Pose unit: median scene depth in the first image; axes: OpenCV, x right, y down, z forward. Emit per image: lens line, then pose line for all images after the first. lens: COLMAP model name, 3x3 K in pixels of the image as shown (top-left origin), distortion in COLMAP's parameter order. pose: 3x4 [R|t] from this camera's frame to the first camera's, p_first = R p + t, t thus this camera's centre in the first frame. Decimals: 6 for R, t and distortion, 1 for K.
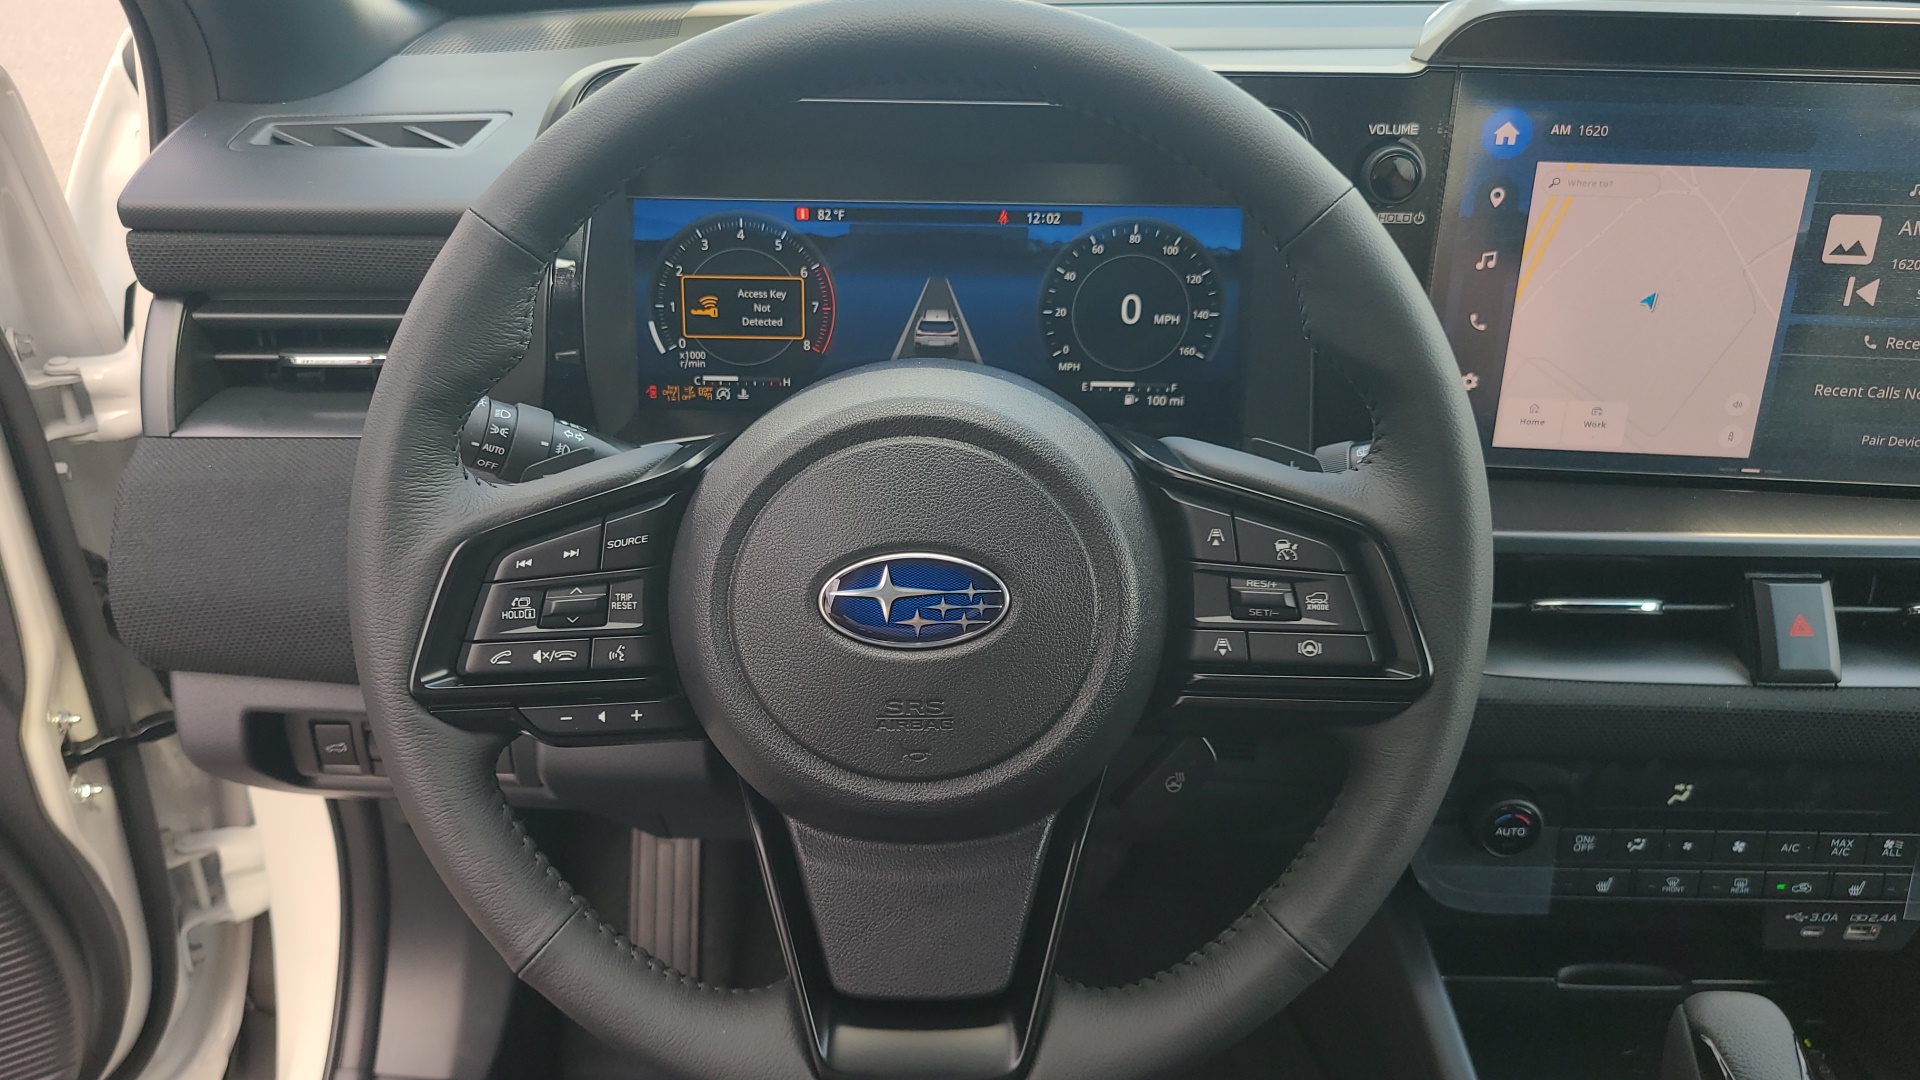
lens RADIAL K [[1460.6, 0, 960.0], [0, 1460.6, 540.0], [0, 0, 1]] dist [0.034685, 0.000262]
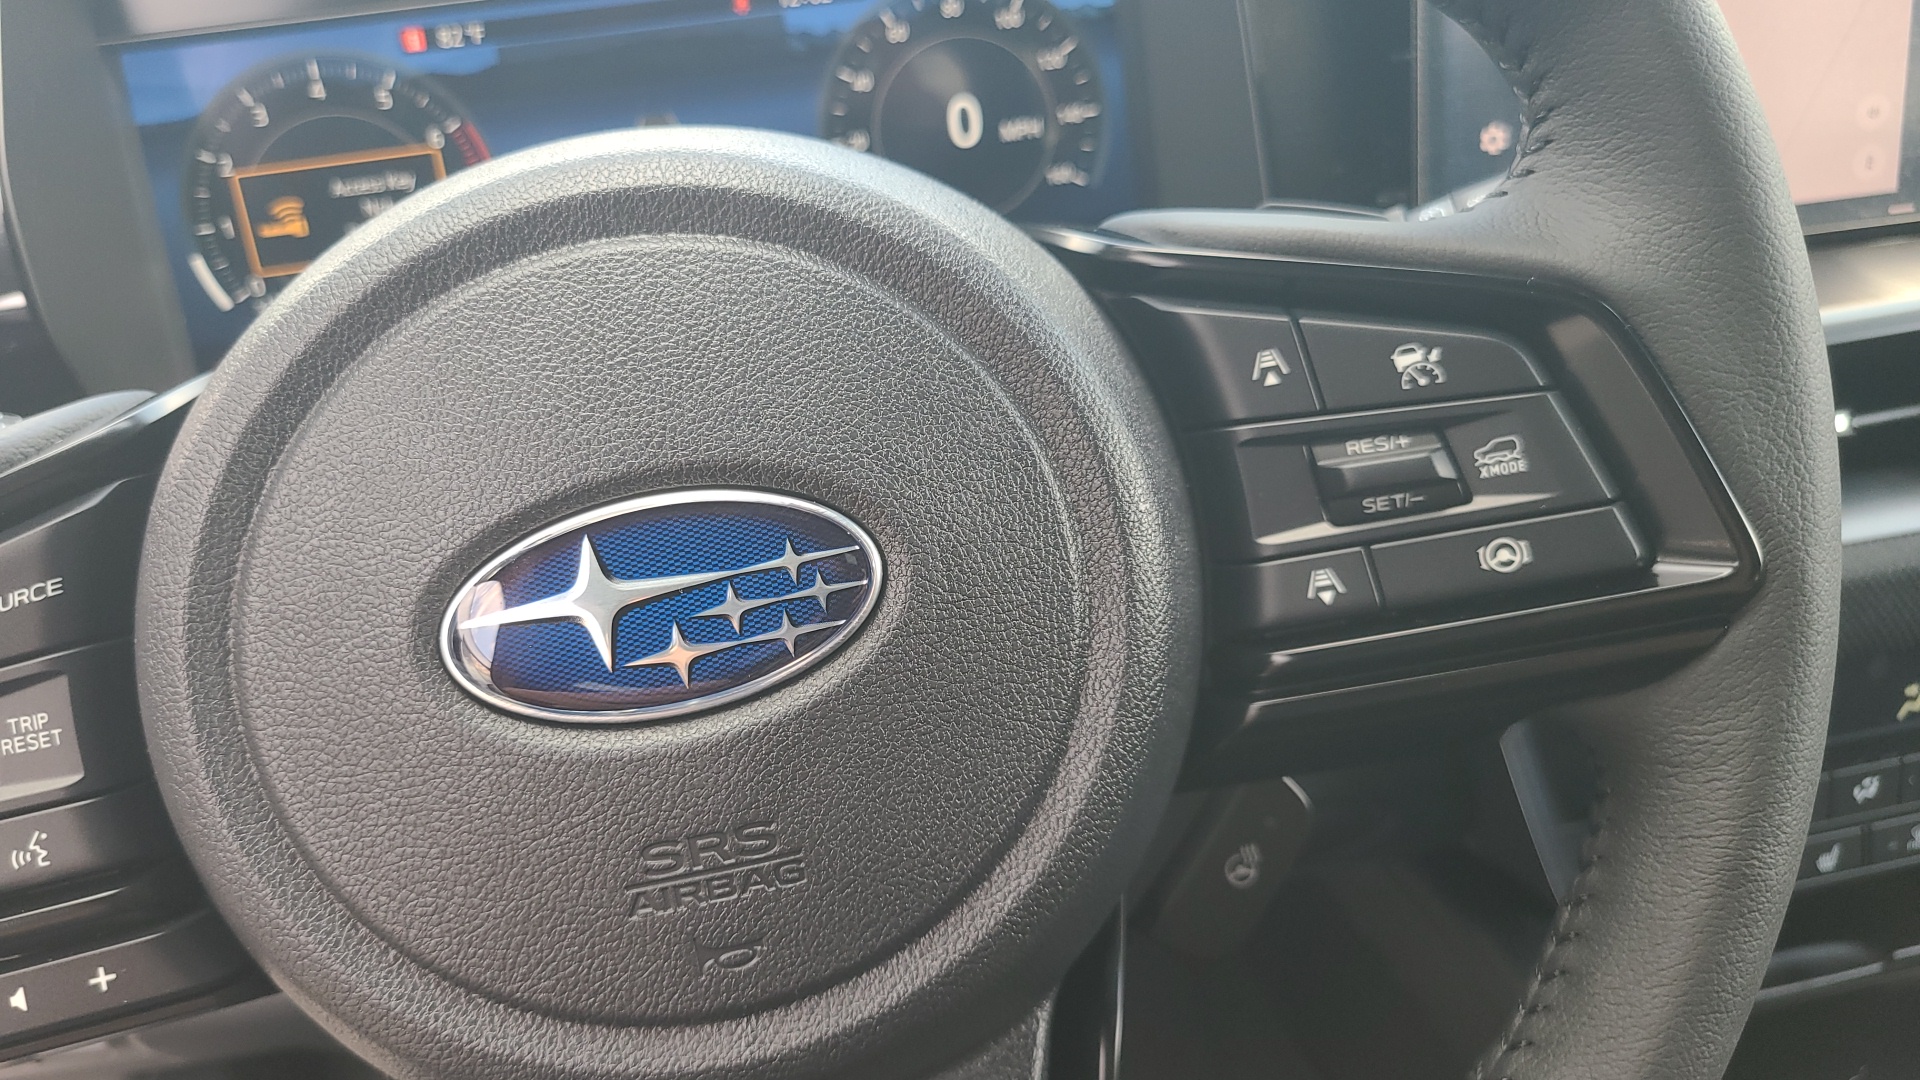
lens RADIAL K [[1493.2, 0, 946.1], [0, 1493.2, 503.5], [0, 0, 1]] dist [-0.004548, -0.002317]
pose [[0.977259, -0.176822, 0.117043, 0.002483], [0.181608, 0.982867, -0.031482, 0.027267], [-0.109471, 0.052022, 0.992628, 0.367772]]
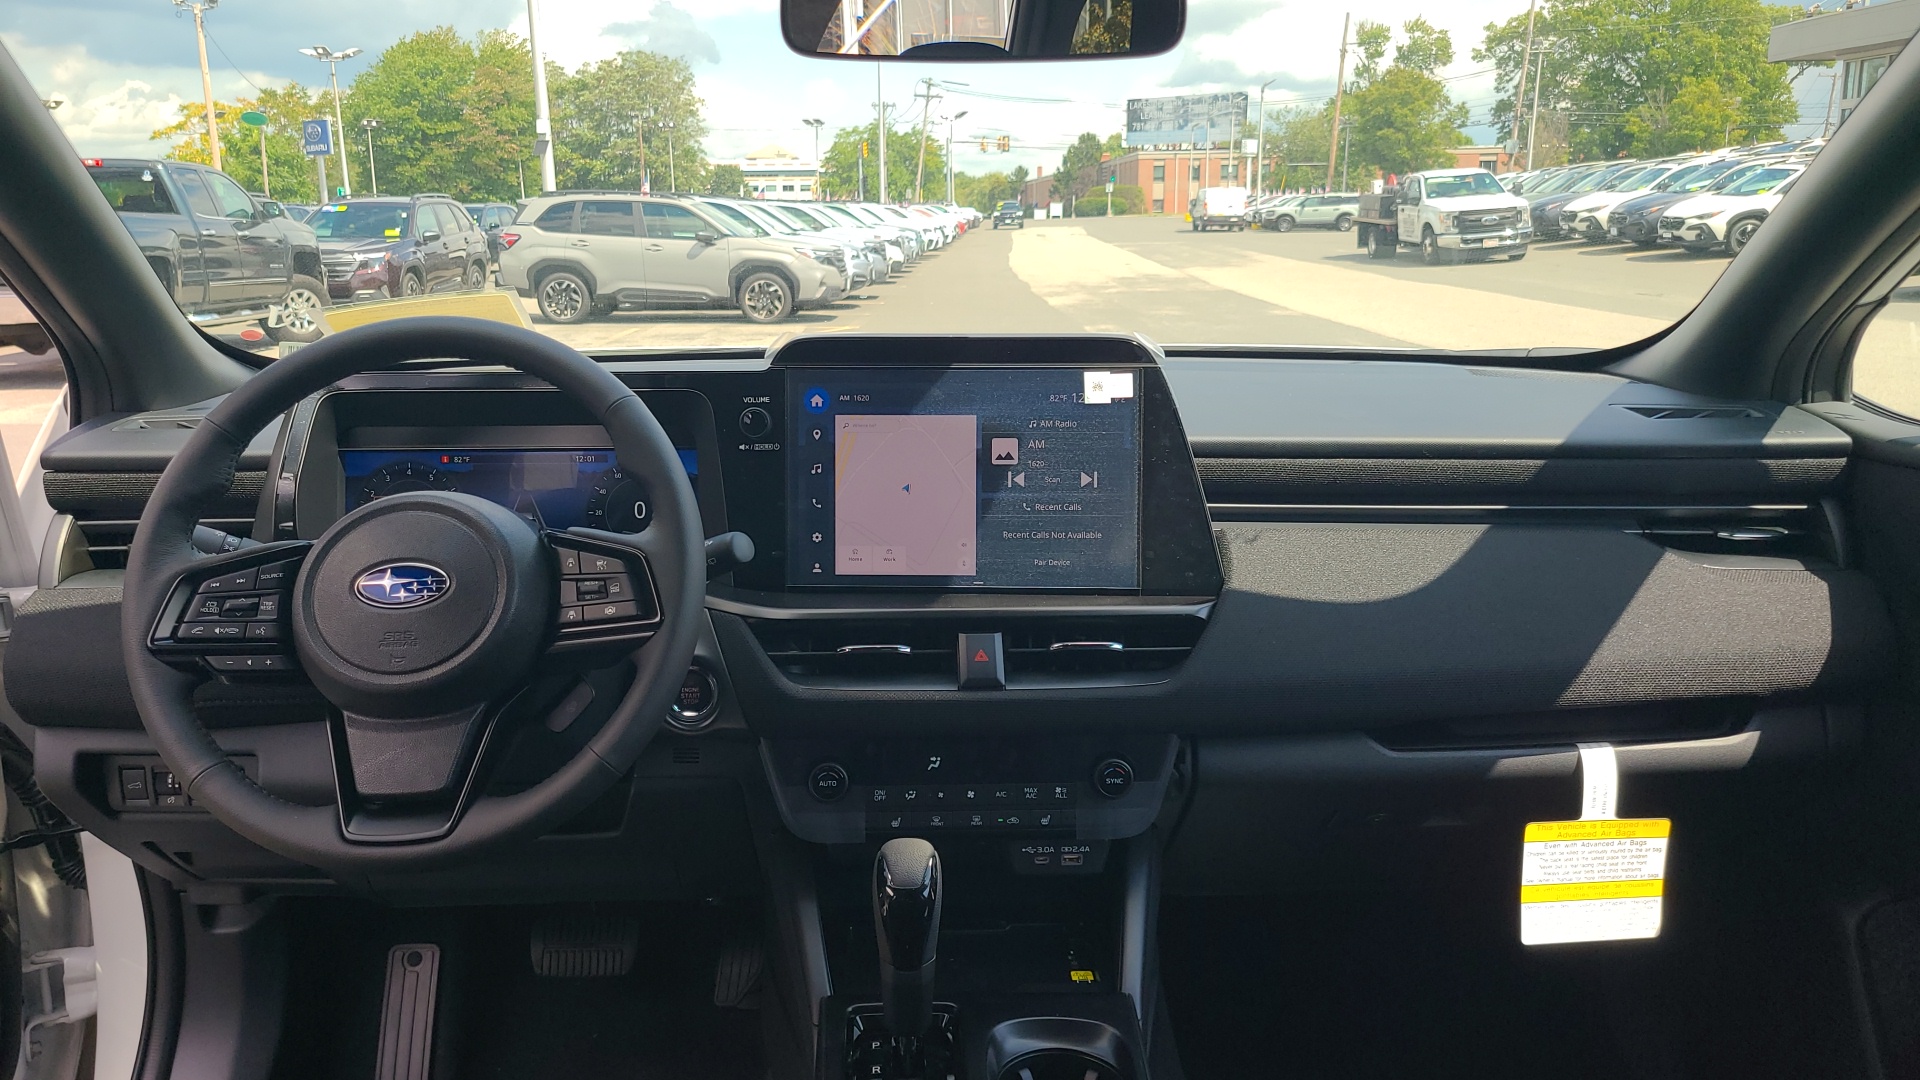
lens RADIAL K [[1450.9, 0, 962.3], [0, 1450.9, 563.5], [0, 0, 1]] dist [0.009710, 0.002093]
pose [[0.999114, -0.026610, 0.032593, 0.454567], [0.034589, 0.960496, -0.276137, 0.398110], [-0.023958, 0.277020, 0.960566, -0.645073]]
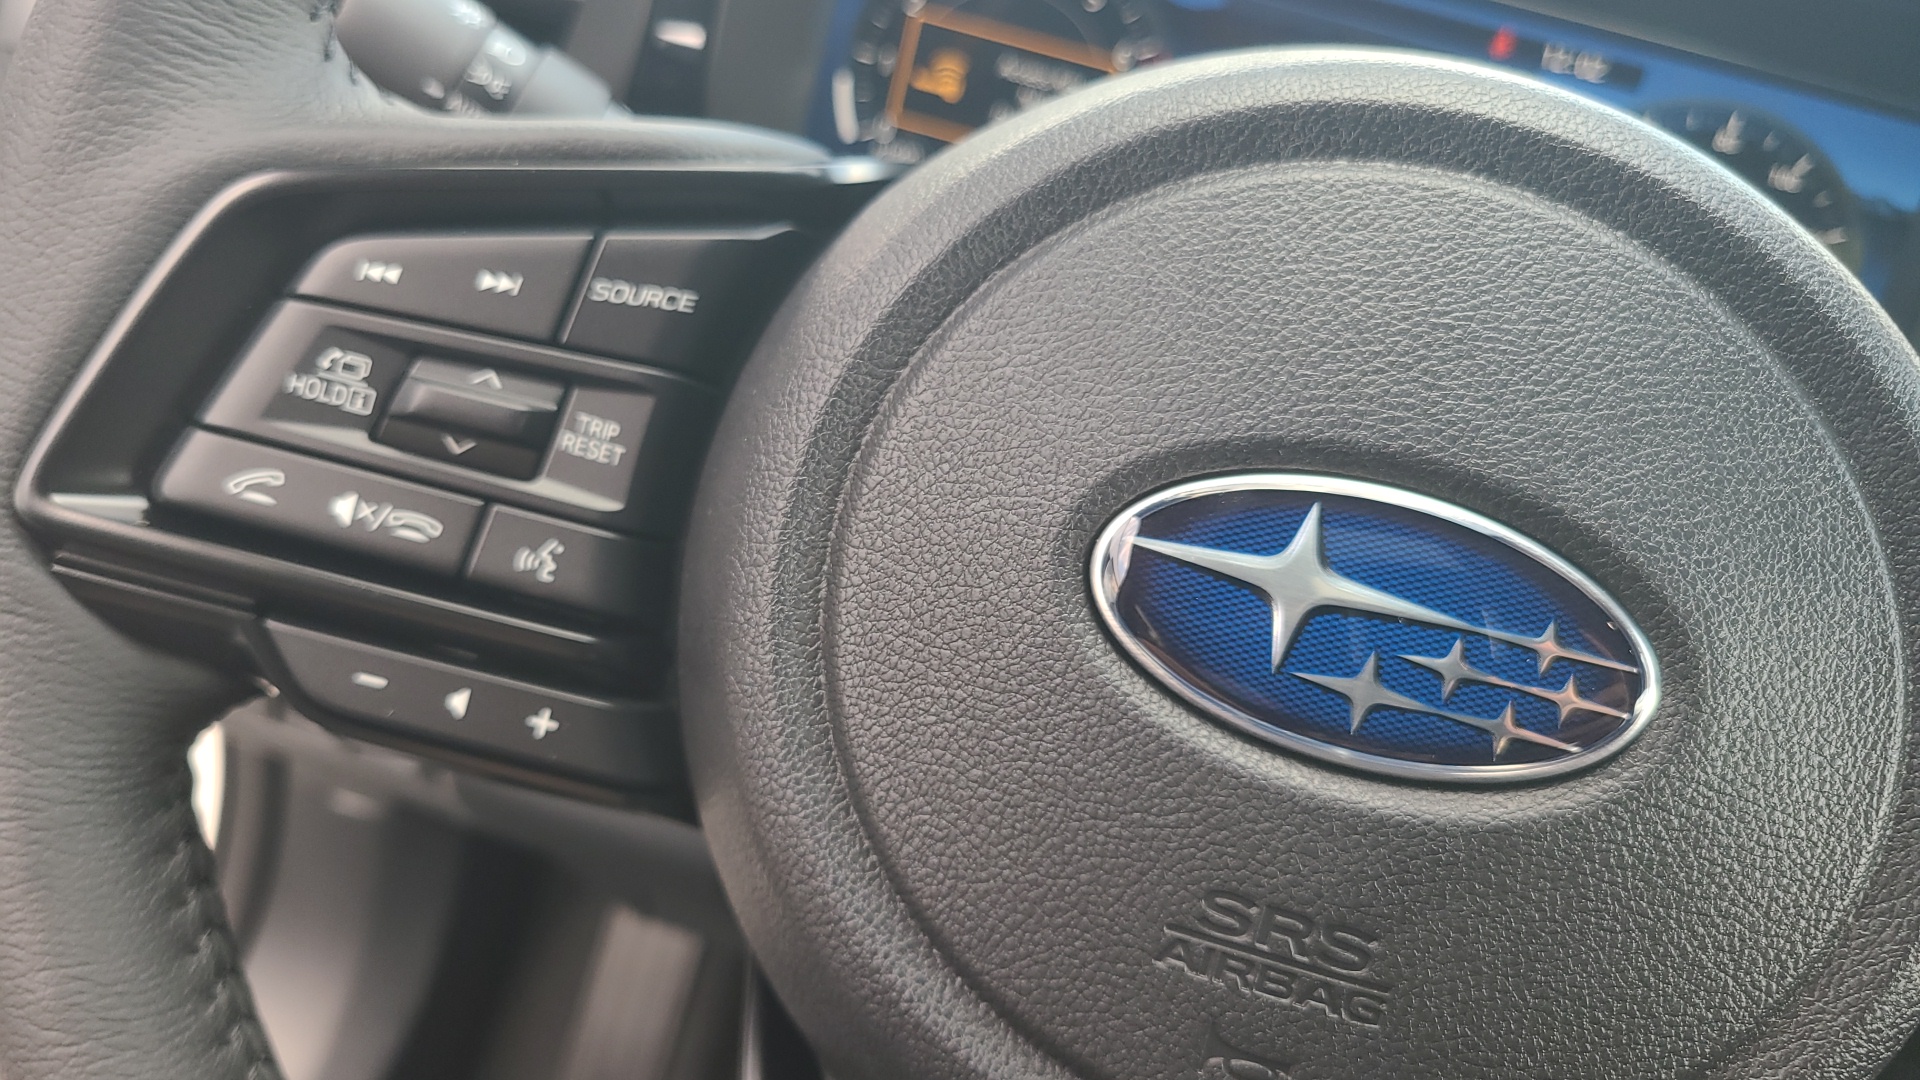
lens RADIAL K [[1487.4, 0, 960.0], [0, 1487.4, 540.0], [0, 0, 1]] dist [-0.012254, 0.000126]
pose [[0.959230, 0.269933, -0.083749, -0.066035], [-0.274323, 0.960533, -0.046076, 0.042799], [0.068007, 0.067171, 0.995421, 0.433124]]
